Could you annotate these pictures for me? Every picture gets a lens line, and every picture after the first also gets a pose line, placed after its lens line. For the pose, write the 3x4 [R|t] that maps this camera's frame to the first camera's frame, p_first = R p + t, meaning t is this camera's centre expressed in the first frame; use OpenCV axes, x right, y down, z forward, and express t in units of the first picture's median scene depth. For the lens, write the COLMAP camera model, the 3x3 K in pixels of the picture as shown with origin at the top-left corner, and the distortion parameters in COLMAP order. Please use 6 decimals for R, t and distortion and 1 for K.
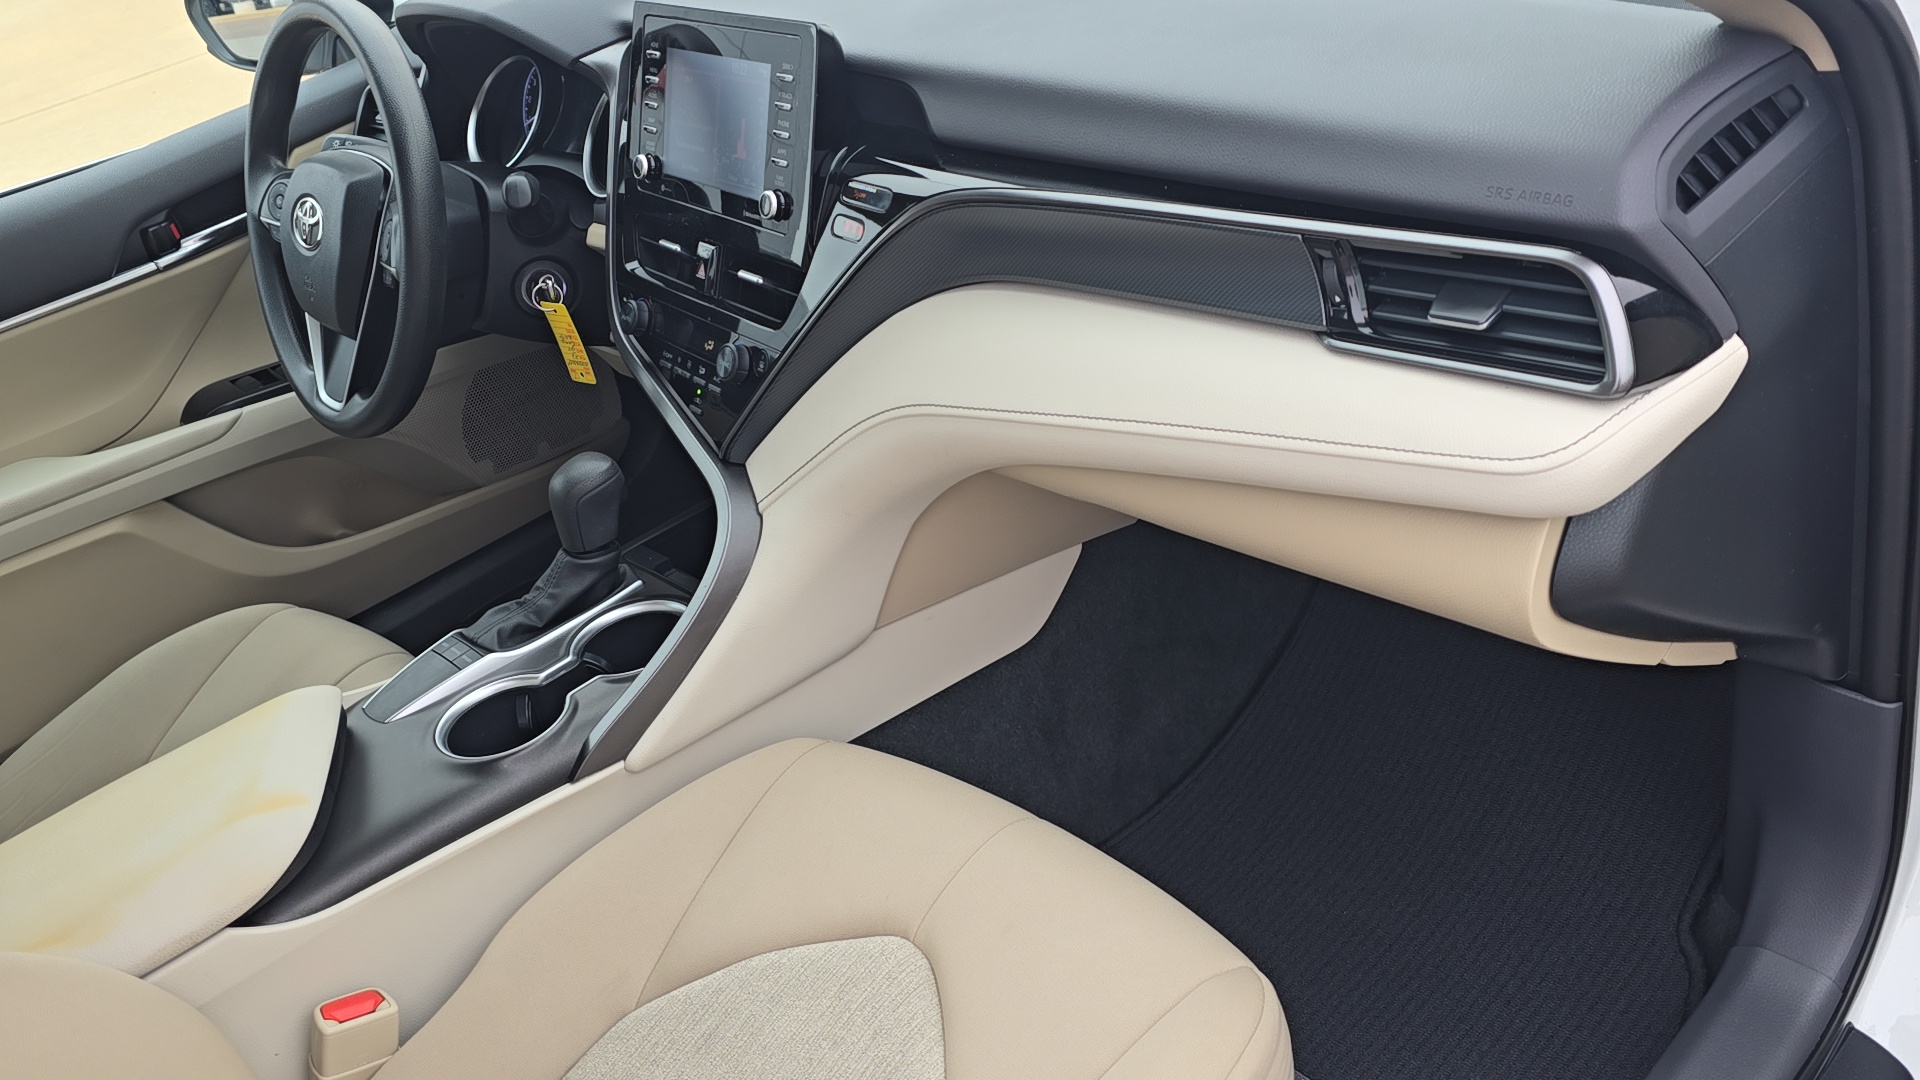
lens RADIAL K [[1587.2, 0, 959.1], [0, 1587.2, 547.7], [0, 0, 1]] dist [-0.004084, 0.009688]
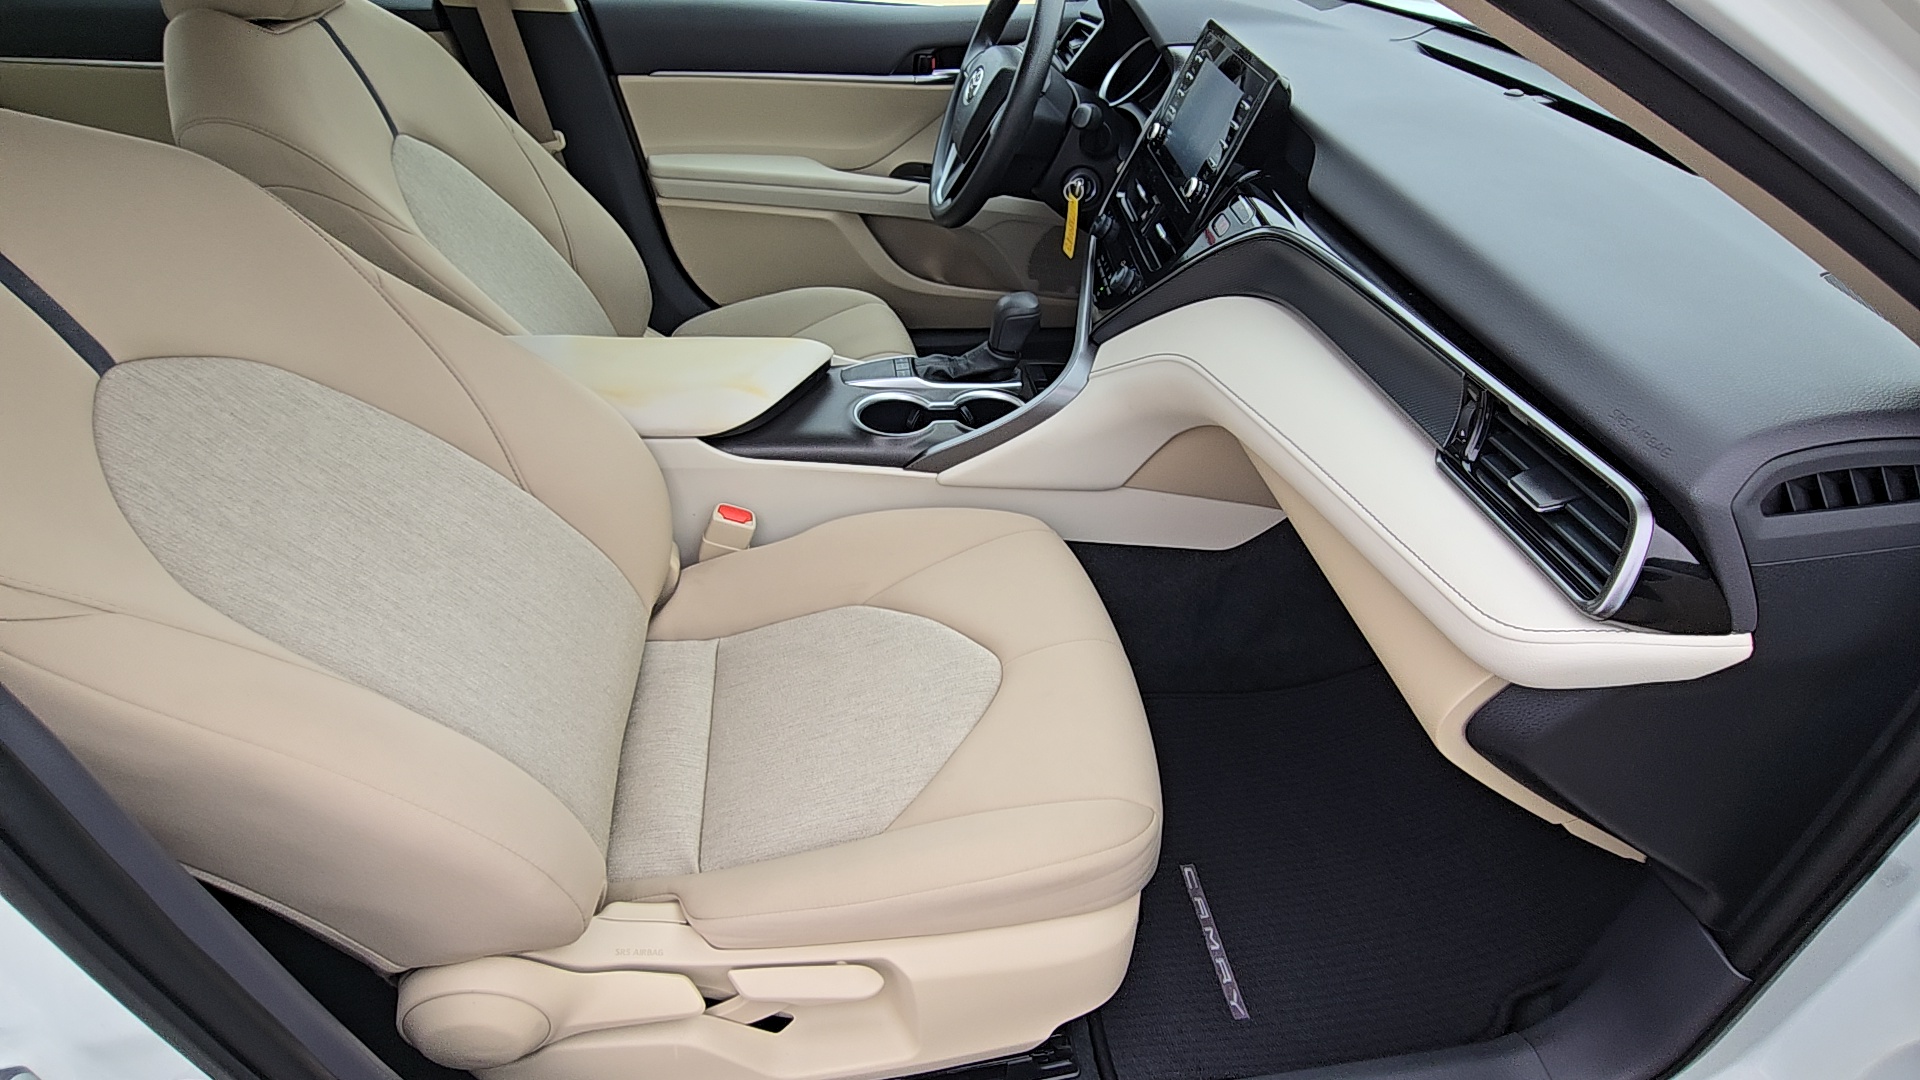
lens RADIAL K [[970.1, 0, 964.7], [0, 970.1, 536.6], [0, 0, 1]] dist [0.004481, -0.001159]
pose [[0.792573, 0.531203, -0.299419, 0.137779], [-0.479119, 0.846239, 0.233076, -0.054159], [0.377191, -0.041272, 0.925216, 0.100192]]
